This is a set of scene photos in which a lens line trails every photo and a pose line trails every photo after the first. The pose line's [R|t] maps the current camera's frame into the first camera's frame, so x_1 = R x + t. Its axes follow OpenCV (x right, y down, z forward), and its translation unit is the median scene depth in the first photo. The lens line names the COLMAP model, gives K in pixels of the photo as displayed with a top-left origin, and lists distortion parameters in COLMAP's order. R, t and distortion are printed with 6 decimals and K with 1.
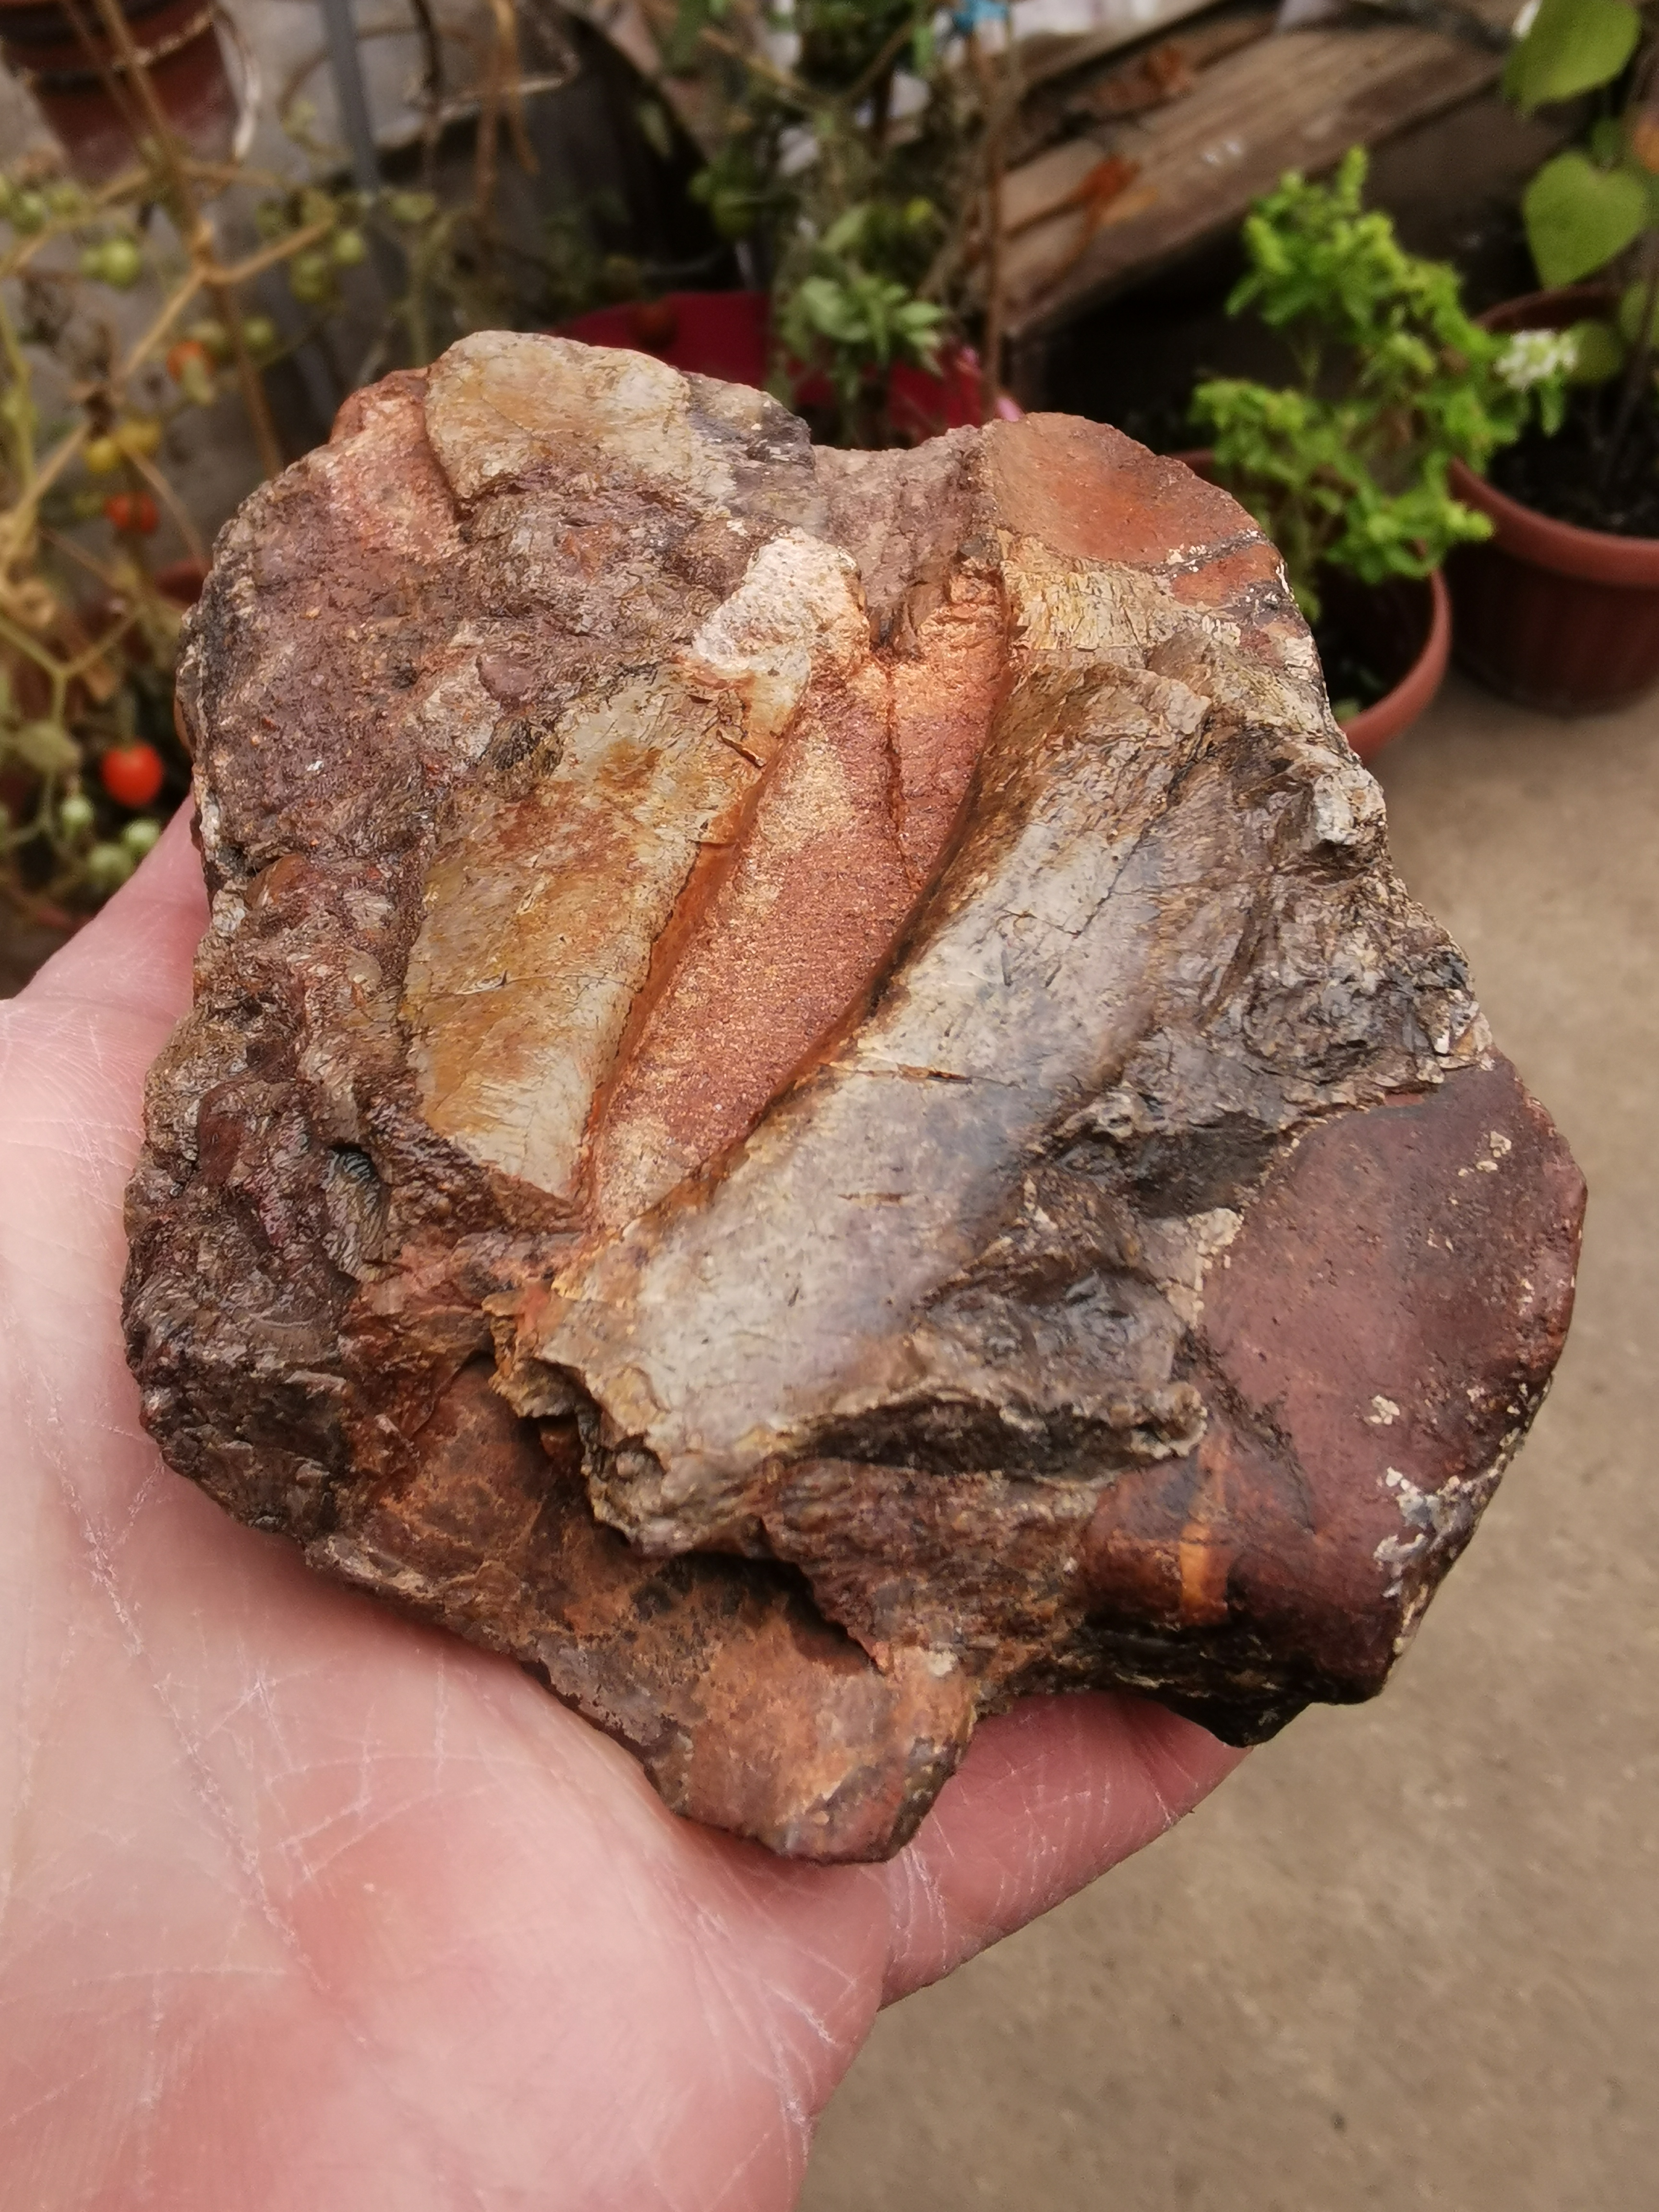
lens RADIAL K [[1968.7, 0, 829.5], [0, 1968.7, 1106.0], [0, 0, 1]] dist [0.085352, -0.001753]
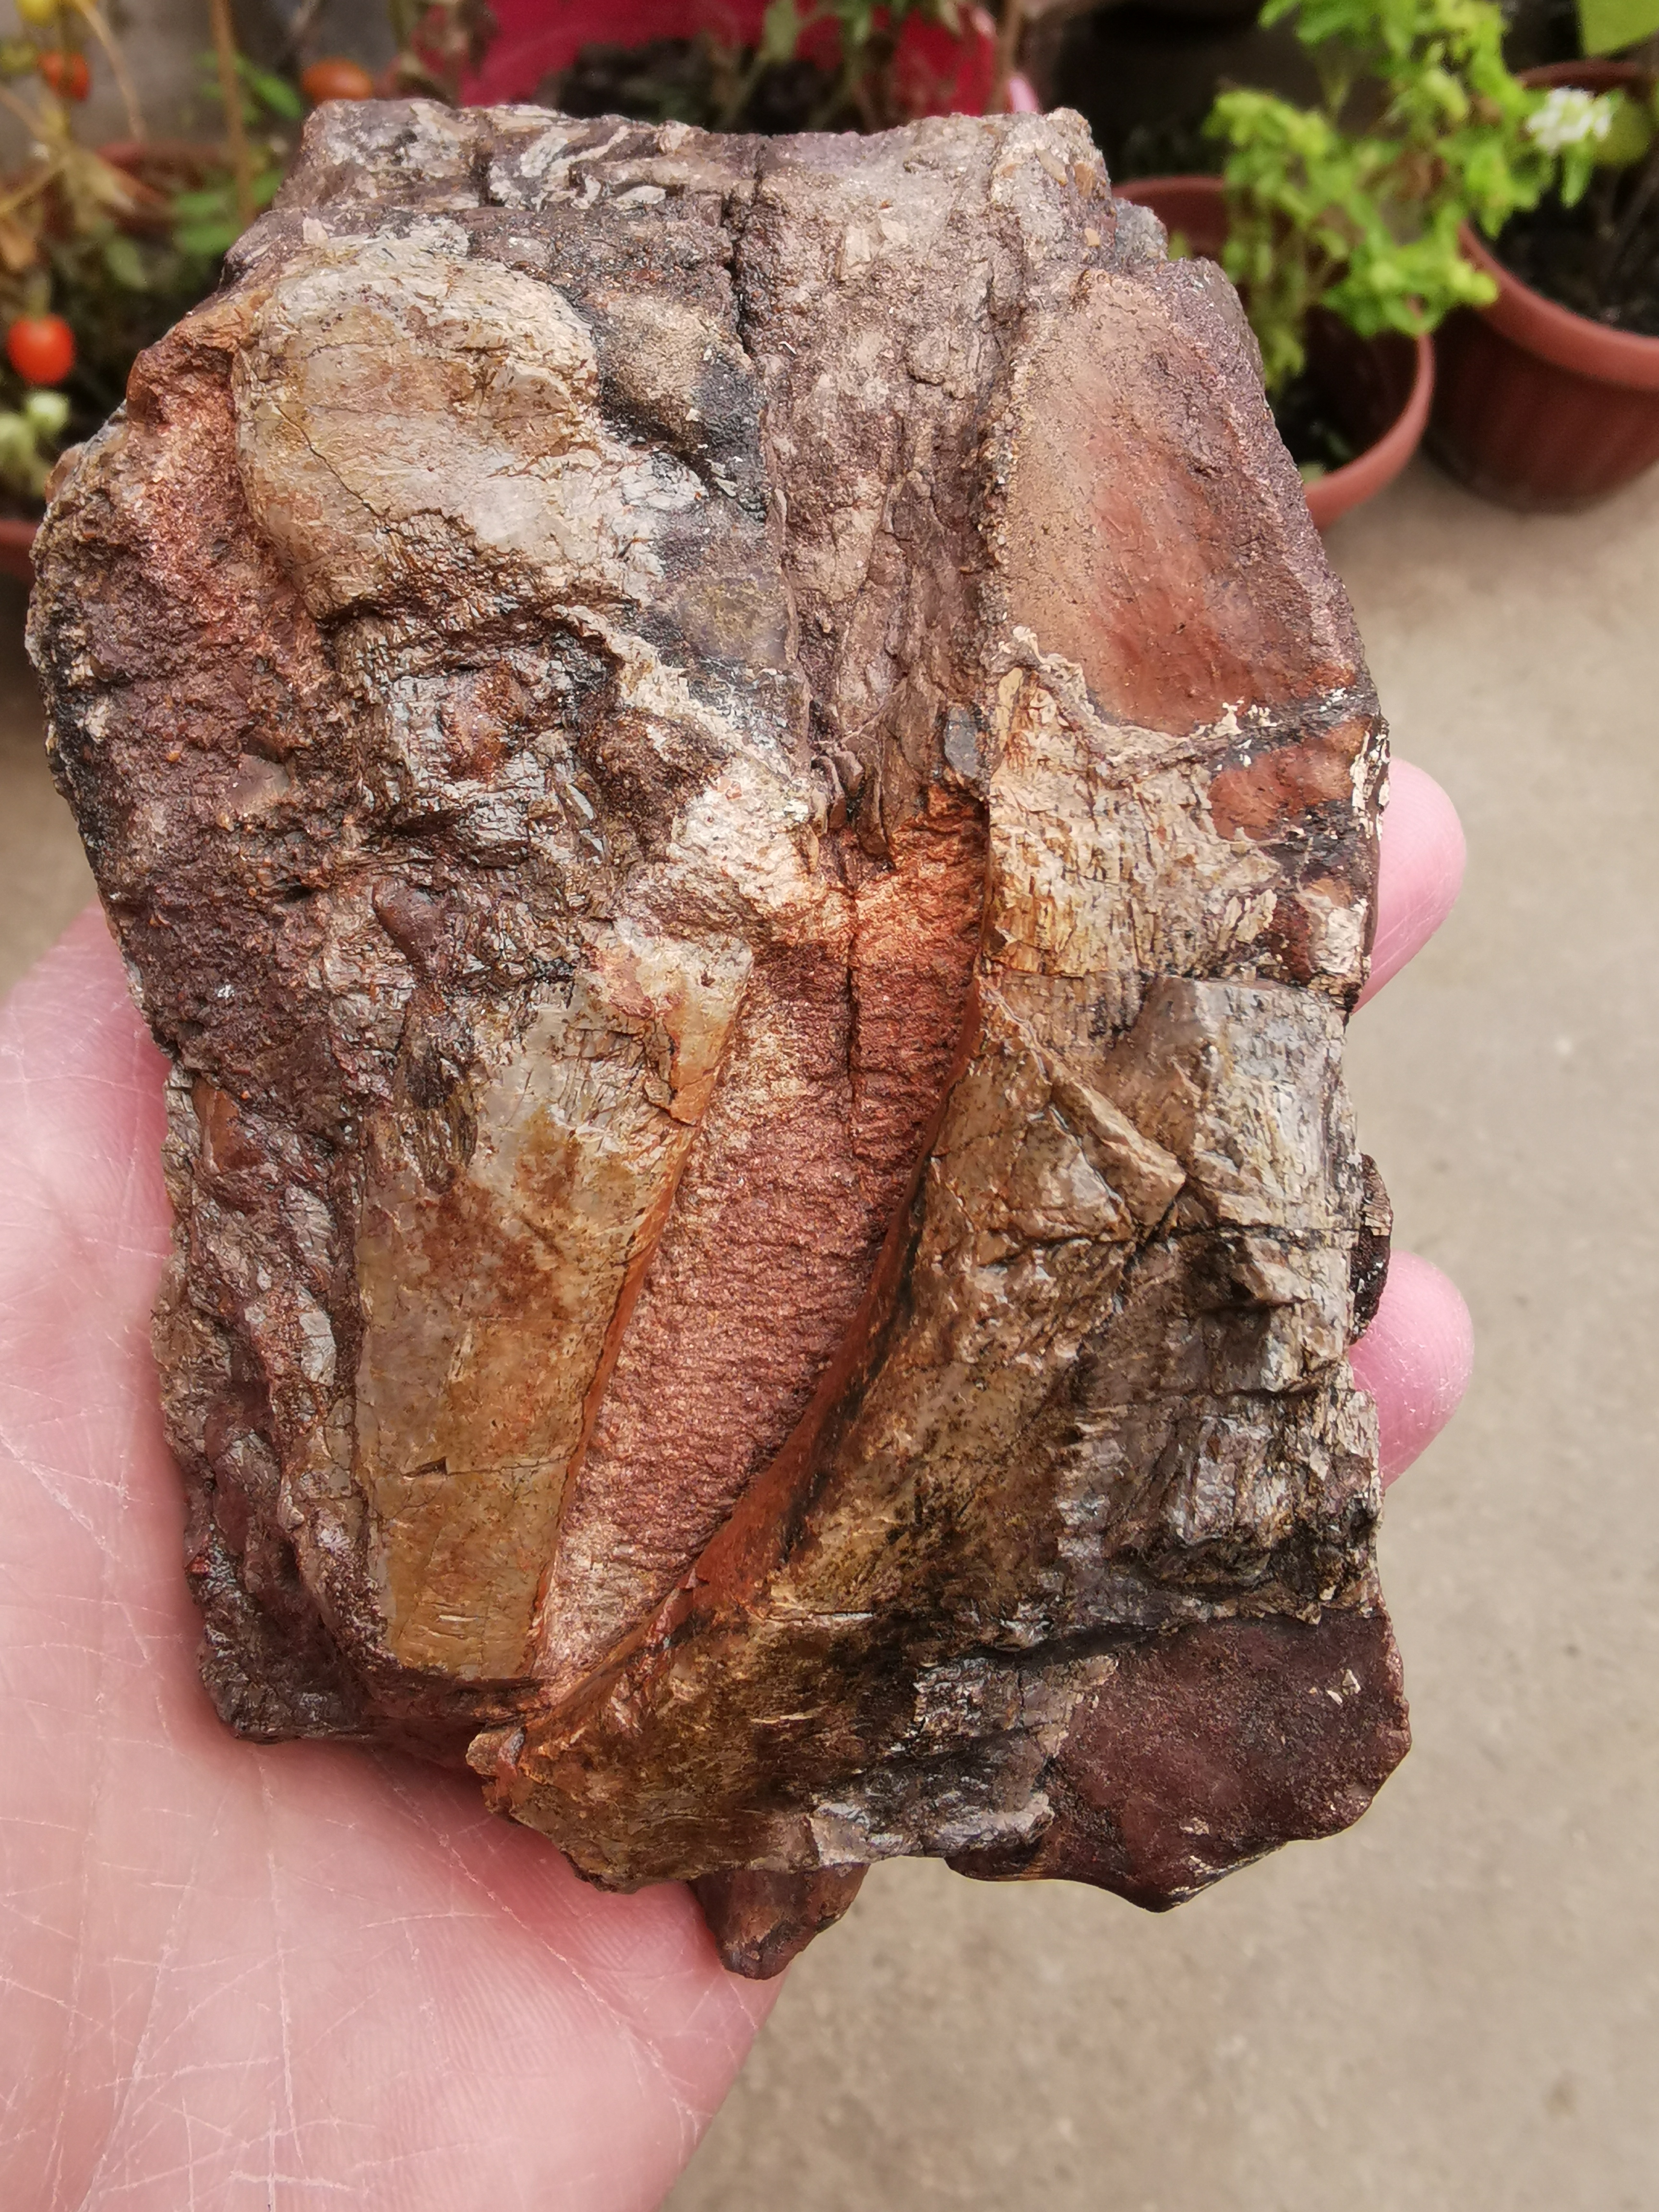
lens RADIAL K [[1697.4, 0, 829.5], [0, 1697.4, 1106.0], [0, 0, 1]] dist [0.053782, -0.093339]
pose [[0.995759, 0.052154, -0.075783, 0.044221], [0.022000, 0.664868, 0.746637, -0.387361], [0.089326, -0.745138, 0.660901, 0.249670]]
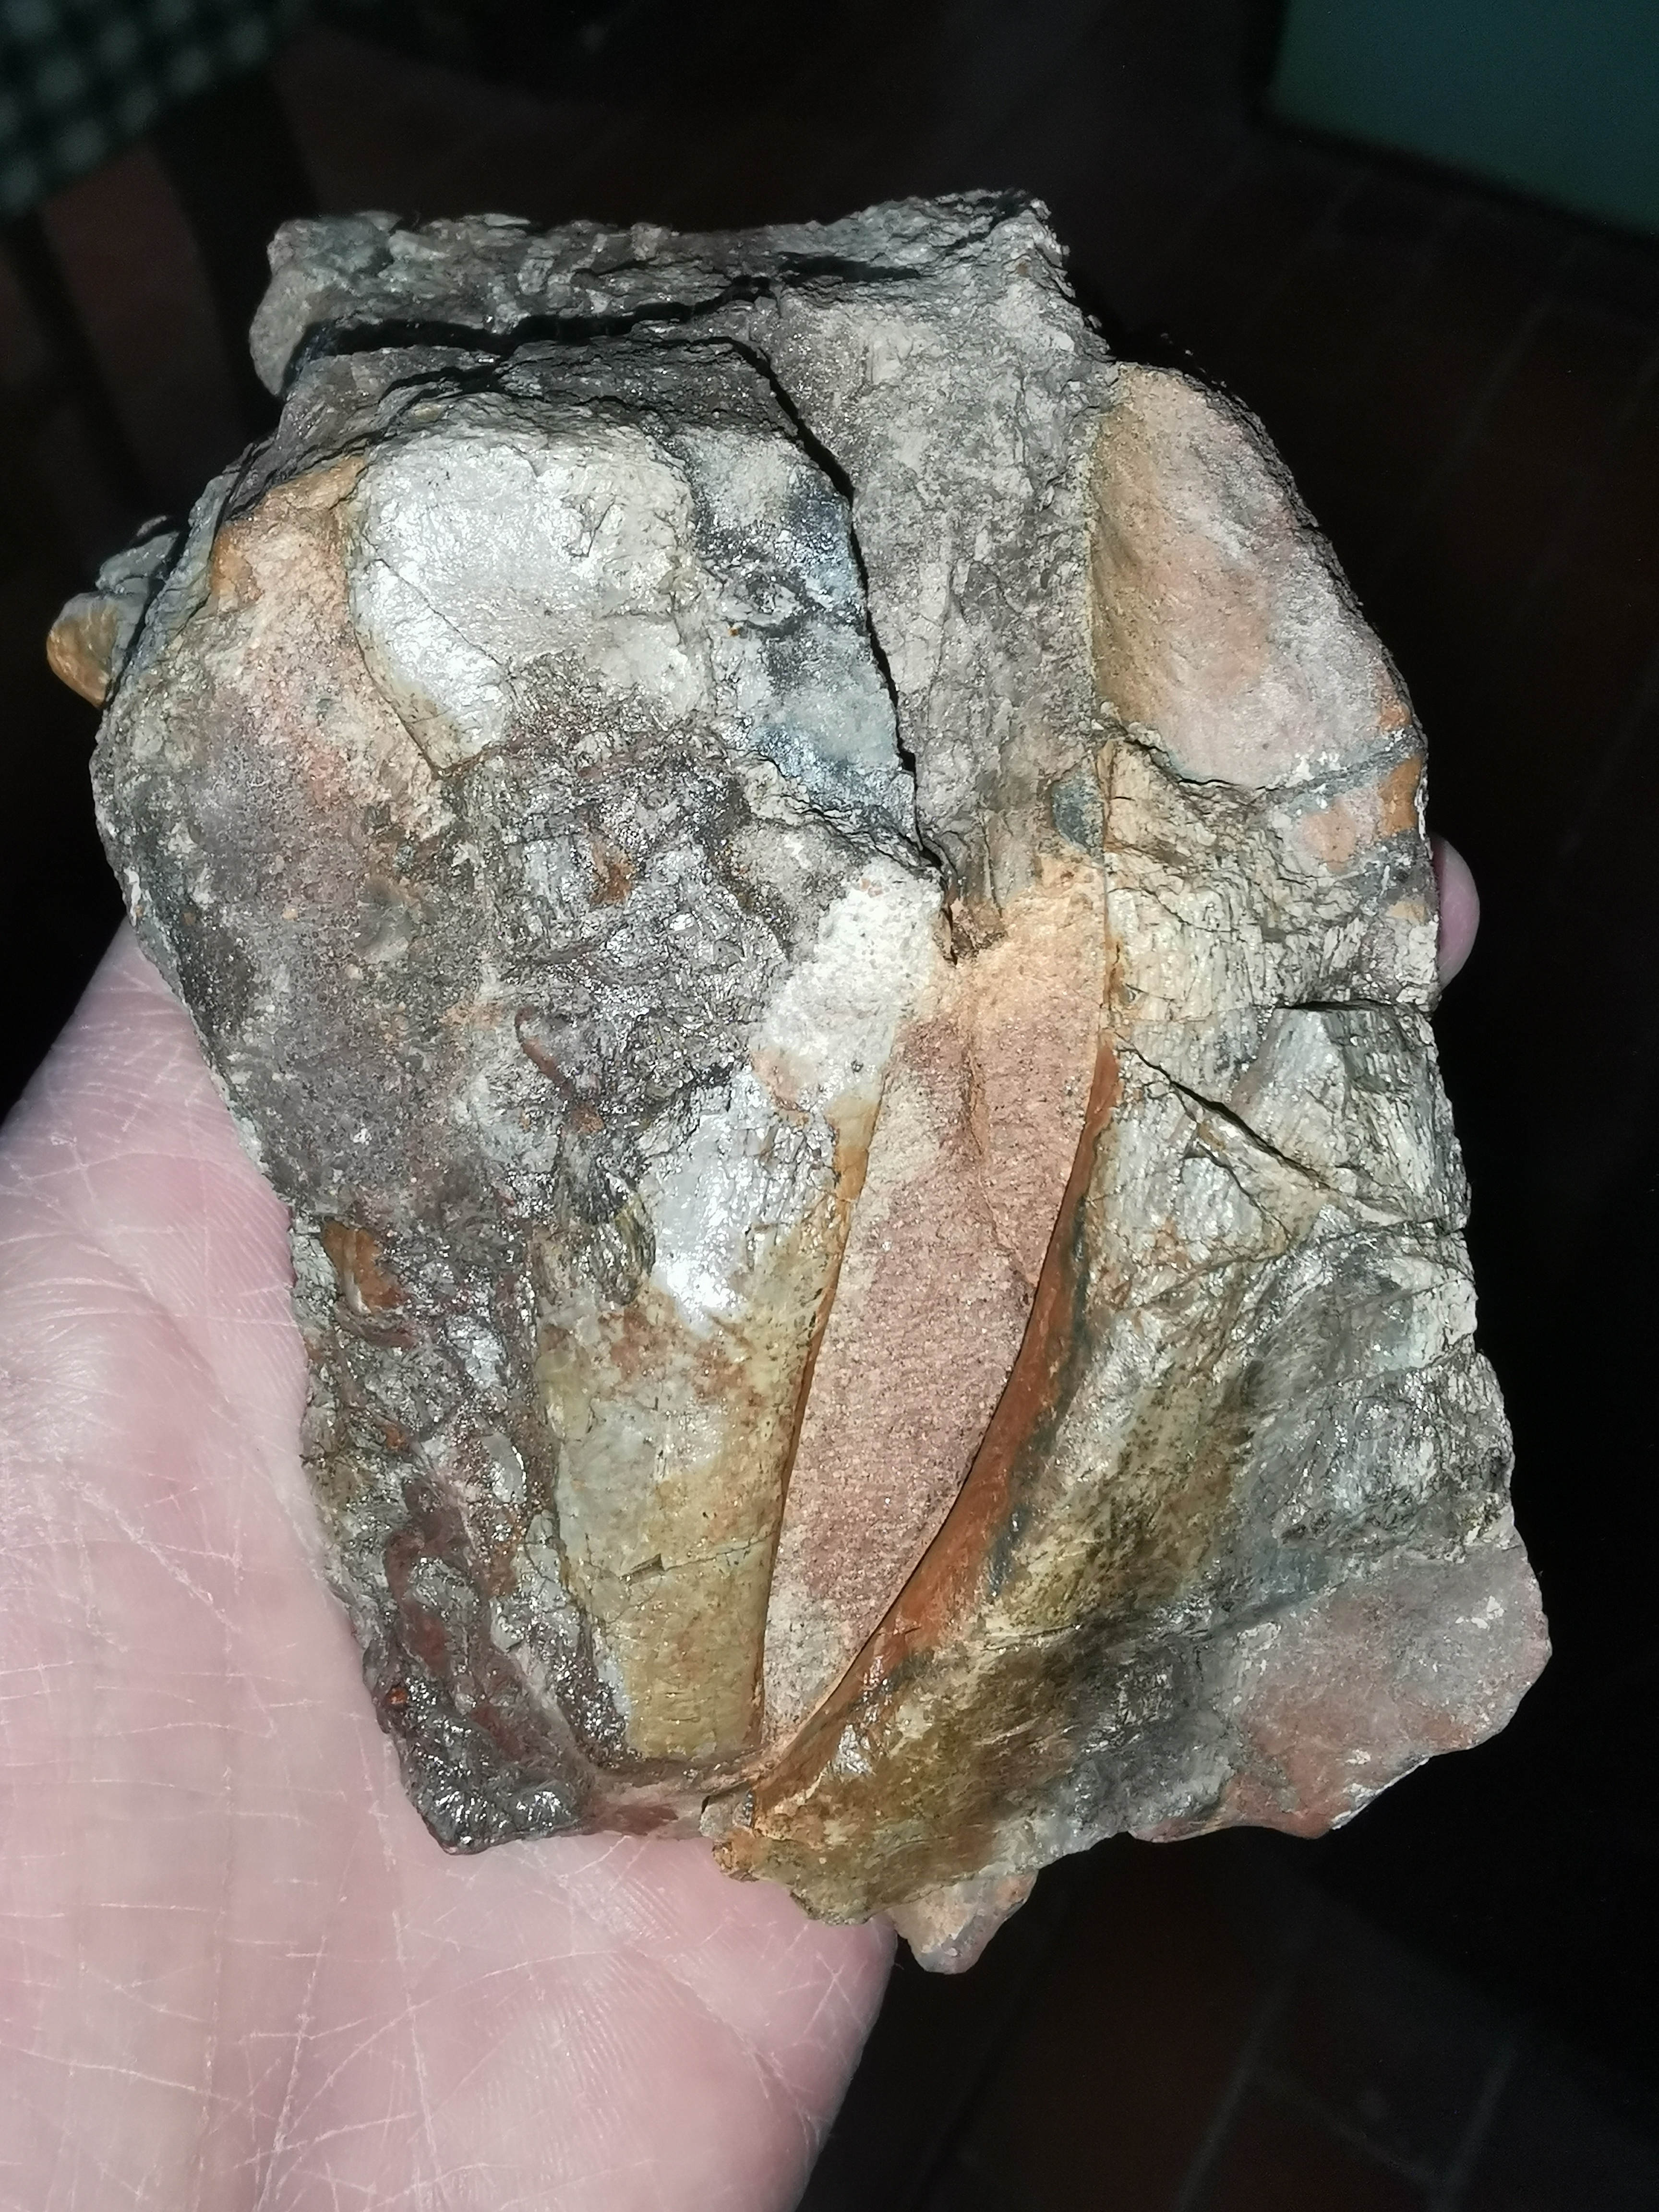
lens RADIAL K [[1683.3, 0, 859.6], [0, 1683.3, 1108.8], [0, 0, 1]] dist [0.005976, 0.000429]
pose [[0.993685, -0.085093, 0.073134, -0.045336], [-0.000838, 0.646160, 0.763202, -0.419248], [-0.112199, -0.758444, 0.642008, 0.258270]]
